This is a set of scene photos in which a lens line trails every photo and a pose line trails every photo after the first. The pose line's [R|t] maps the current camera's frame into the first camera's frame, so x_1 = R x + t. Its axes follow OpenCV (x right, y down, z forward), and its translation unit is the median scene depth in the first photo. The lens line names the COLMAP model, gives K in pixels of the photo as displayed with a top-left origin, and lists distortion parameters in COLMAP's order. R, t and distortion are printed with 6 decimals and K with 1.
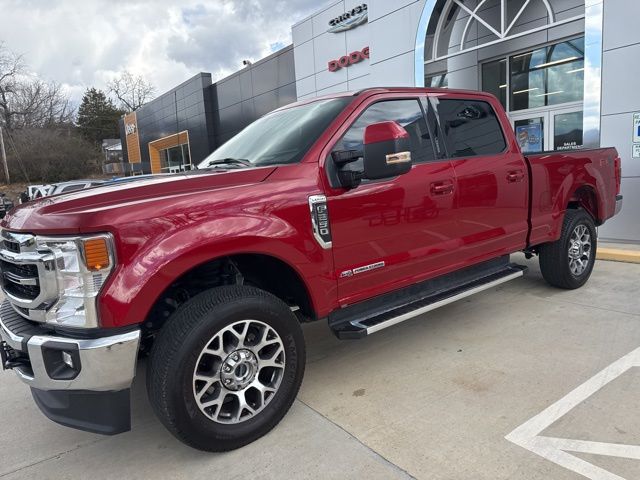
lens RADIAL K [[457.7, 0, 324.1], [0, 457.7, 228.3], [0, 0, 1]] dist [0.043855, -0.057333]
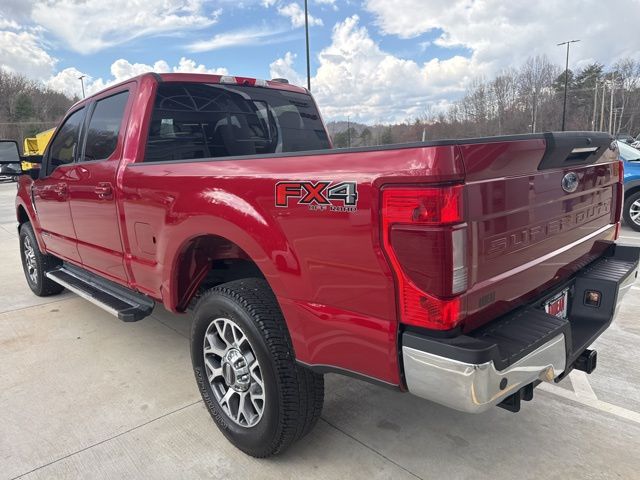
lens RADIAL K [[453.4, 0, 319.1], [0, 453.4, 226.3], [0, 0, 1]] dist [0.064904, -0.085538]
pose [[0.095995, 0.221058, -0.970525, 1.479863], [-0.086362, 0.973200, 0.213126, -0.305305], [0.991628, 0.063358, 0.112514, 1.555162]]
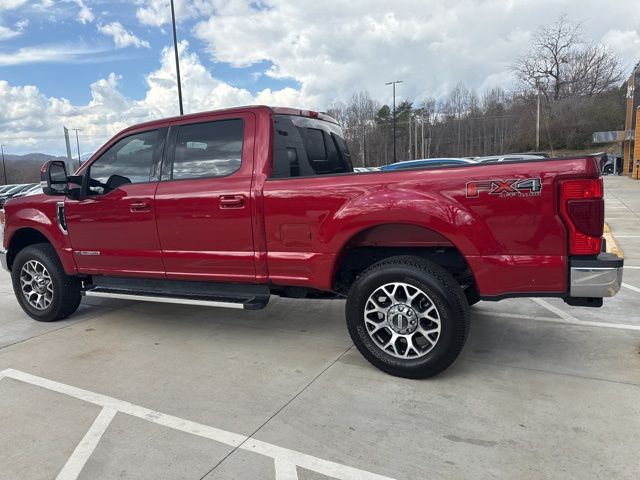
lens RADIAL K [[453.4, 0, 319.1], [0, 453.4, 226.3], [0, 0, 1]] dist [0.064904, -0.085538]
pose [[0.427708, 0.154480, -0.890619, 1.602270], [-0.088094, 0.987722, 0.129017, -0.239691], [0.899614, 0.023276, 0.436066, 0.928072]]
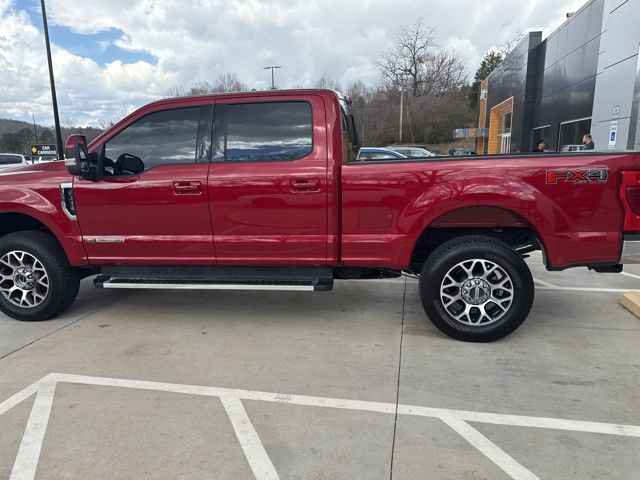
lens RADIAL K [[457.8, 0, 319.4], [0, 457.8, 232.2], [0, 0, 1]] dist [0.043340, -0.053698]
pose [[0.667737, 0.182591, -0.721656, 1.363137], [-0.118006, 0.983156, 0.139566, -0.183941], [0.734984, -0.008033, 0.678036, 0.482562]]
